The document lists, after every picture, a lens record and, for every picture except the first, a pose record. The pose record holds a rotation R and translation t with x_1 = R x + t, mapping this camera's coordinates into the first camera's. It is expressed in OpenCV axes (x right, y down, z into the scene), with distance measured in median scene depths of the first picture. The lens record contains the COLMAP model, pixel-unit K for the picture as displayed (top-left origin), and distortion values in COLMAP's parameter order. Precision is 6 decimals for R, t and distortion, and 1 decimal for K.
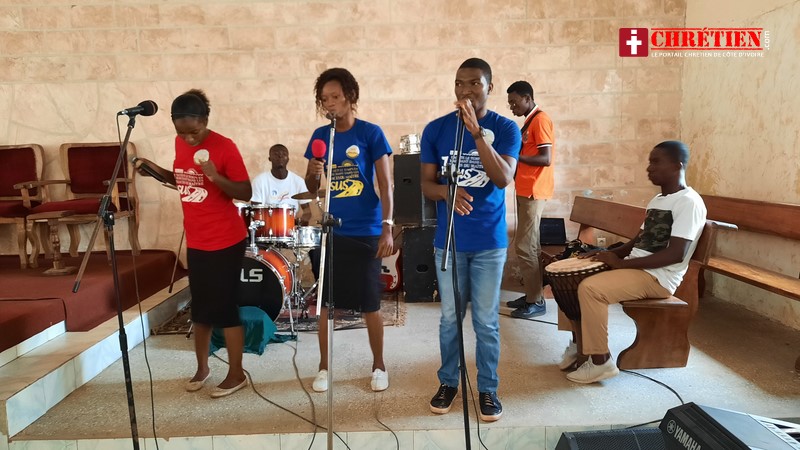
lens RADIAL K [[569.9, 0, 400.0], [0, 569.9, 225.0], [0, 0, 1]] dist [-0.006561, -0.006622]
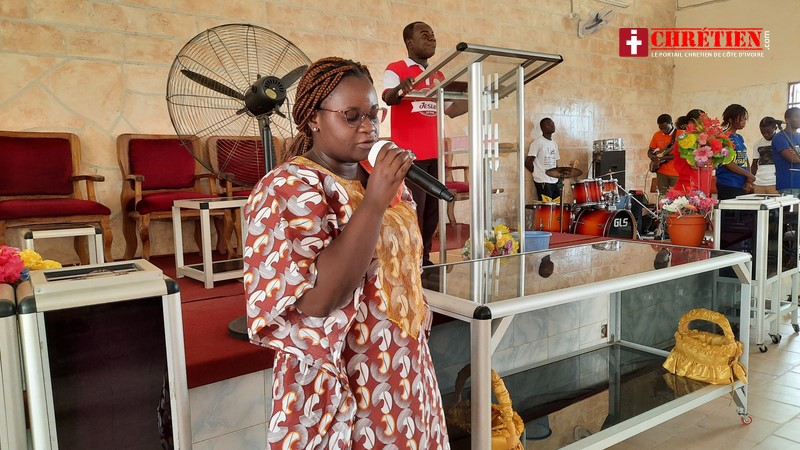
lens RADIAL K [[569.9, 0, 400.0], [0, 569.9, 225.0], [0, 0, 1]] dist [-0.006561, -0.006622]
pose [[0.821557, -0.054361, 0.567528, -1.301688], [0.059036, 0.998204, 0.010153, 0.031013], [-0.567061, 0.025163, 0.823291, 0.006783]]
